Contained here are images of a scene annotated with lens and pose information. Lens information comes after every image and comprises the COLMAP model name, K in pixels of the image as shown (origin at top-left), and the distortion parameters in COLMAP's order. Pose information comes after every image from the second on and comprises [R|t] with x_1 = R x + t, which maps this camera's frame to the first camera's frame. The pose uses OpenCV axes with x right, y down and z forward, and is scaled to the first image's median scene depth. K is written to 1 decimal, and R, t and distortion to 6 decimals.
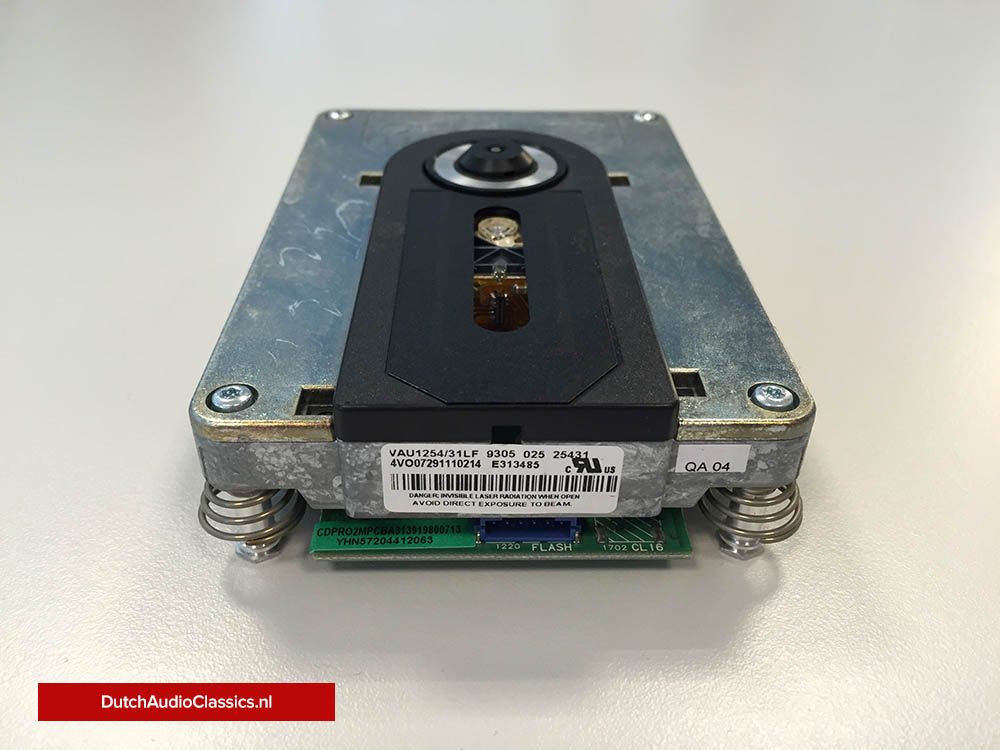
lens RADIAL K [[846.9, 0, 500.0], [0, 846.9, 375.0], [0, 0, 1]] dist [0.004078, 0.000675]
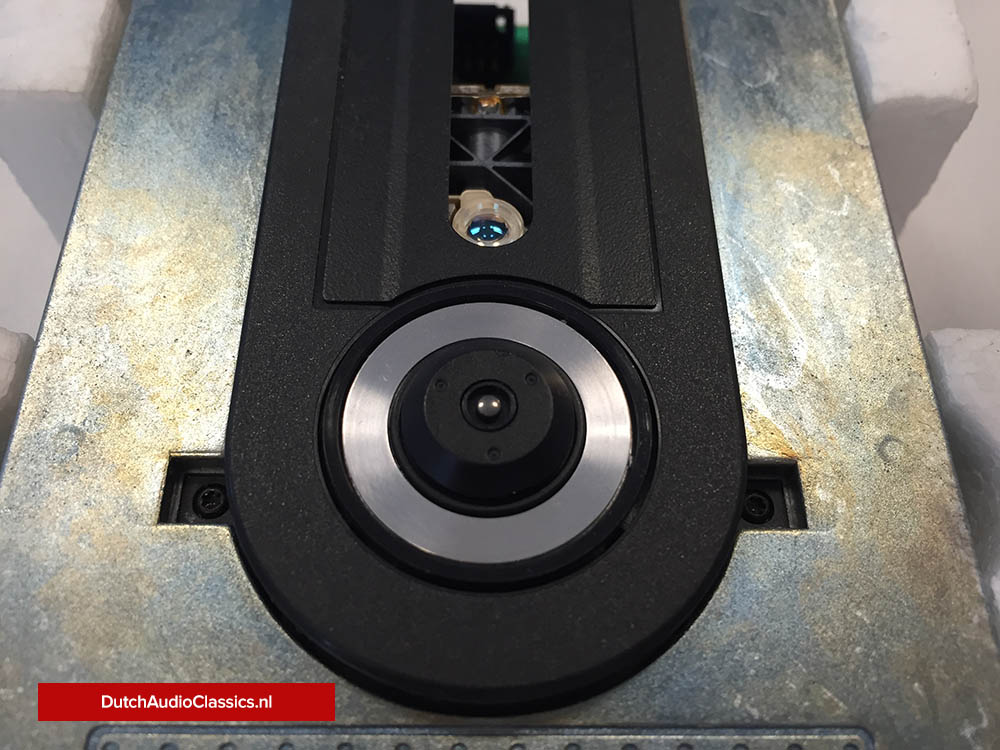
lens RADIAL K [[883.3, 0, 500.0], [0, 883.3, 375.0], [0, 0, 1]] dist [0.003562, -0.003771]
pose [[-0.999149, -0.031935, -0.026098, 0.002438], [-0.021472, -0.137492, 0.990270, -0.995758], [-0.035213, 0.989988, 0.136689, 1.344262]]
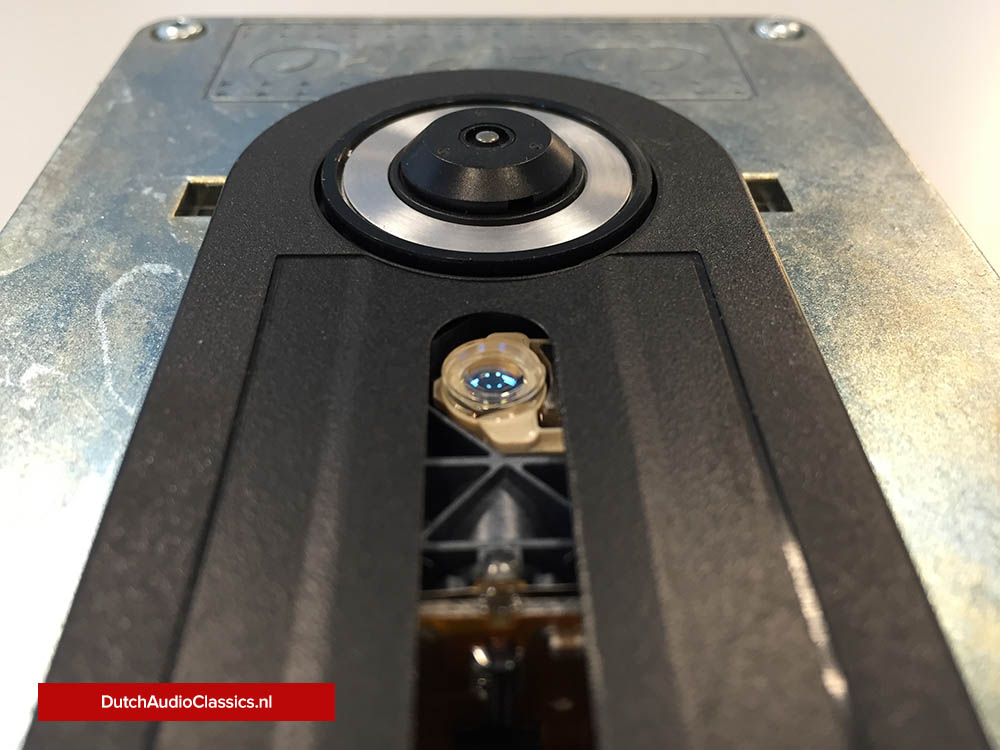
lens RADIAL K [[904.7, 0, 500.0], [0, 904.7, 375.0], [0, 0, 1]] dist [-0.009844, -0.010138]
pose [[0.999964, -0.008046, 0.002867, -0.001440], [0.007679, 0.993815, 0.110779, -0.288510], [-0.003741, -0.110753, 0.993841, 0.793816]]
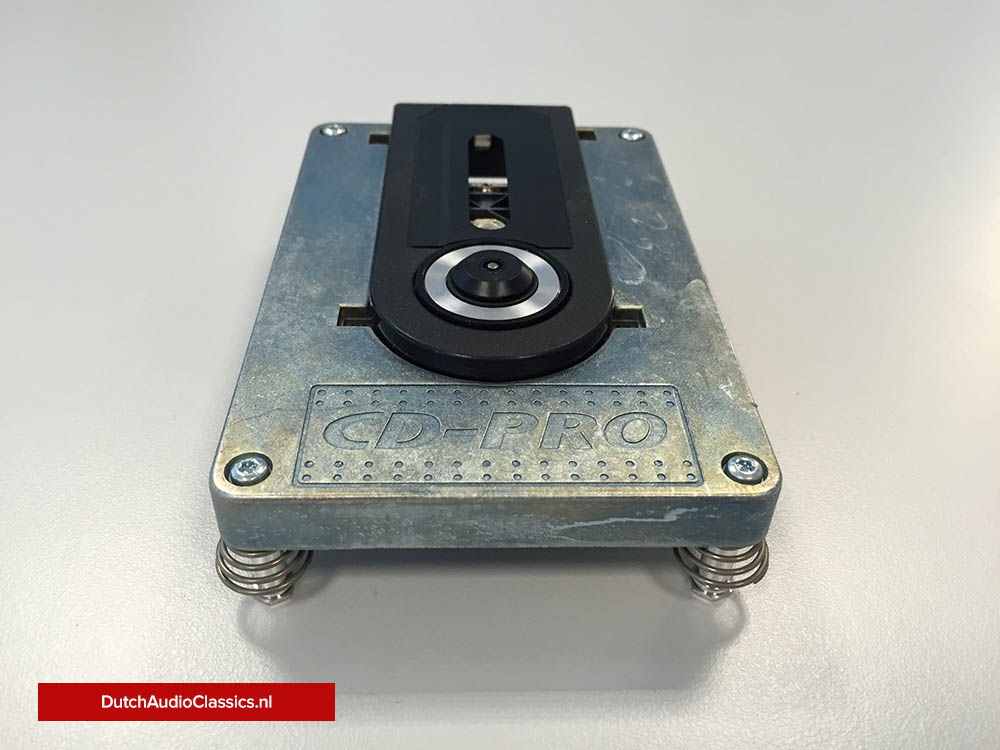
lens RADIAL K [[883.3, 0, 500.0], [0, 883.3, 375.0], [0, 0, 1]] dist [0.003562, -0.003771]
pose [[-0.998982, -0.021281, -0.039769, 0.033589], [-0.043627, 0.232047, 0.971726, -1.687261], [-0.011451, 0.972472, -0.232739, 1.936237]]
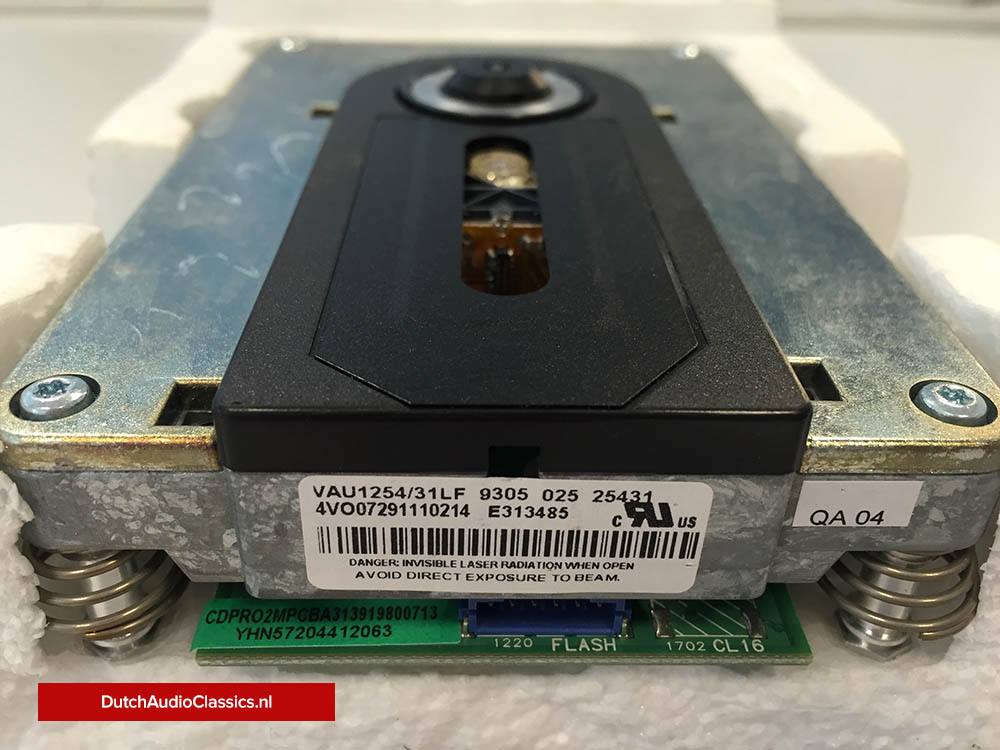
lens RADIAL K [[883.3, 0, 500.0], [0, 883.3, 375.0], [0, 0, 1]] dist [0.003562, -0.003771]
pose [[0.999961, 0.007511, 0.004706, -0.004858], [-0.007371, 0.999548, -0.029153, 0.027171], [-0.004923, 0.029117, 0.999564, 0.368710]]
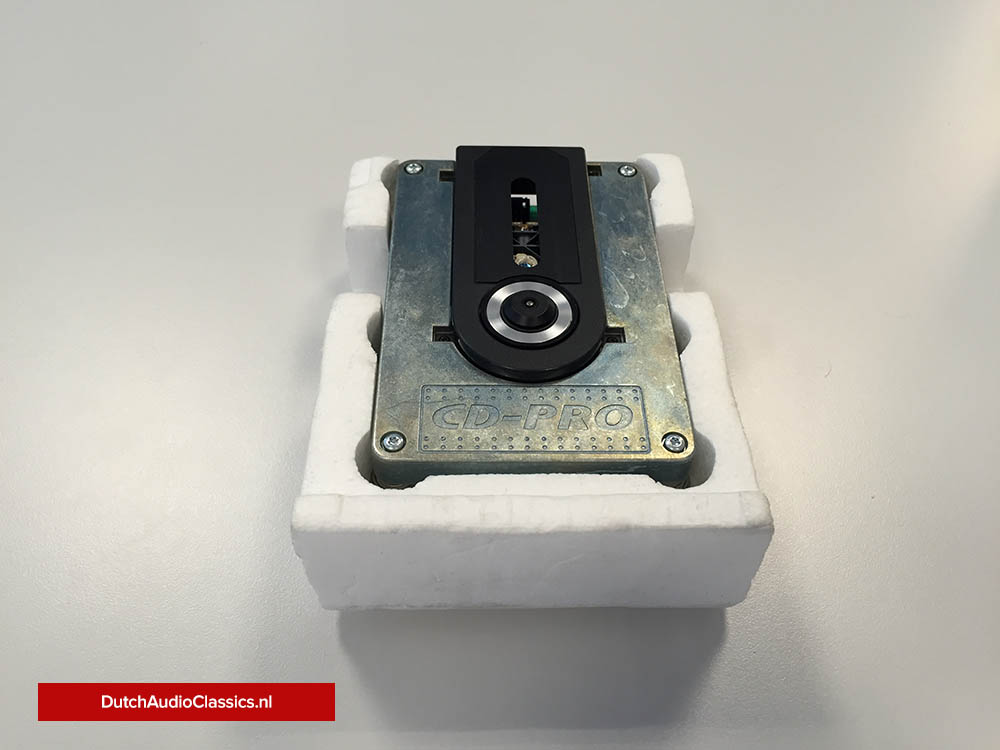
lens RADIAL K [[883.3, 0, 500.0], [0, 883.3, 375.0], [0, 0, 1]] dist [0.003562, -0.003771]
pose [[-0.999382, -0.023137, -0.026455, 0.121382], [-0.027618, 0.051447, 0.998294, -2.560834], [-0.021736, 0.998408, -0.052055, 1.741927]]
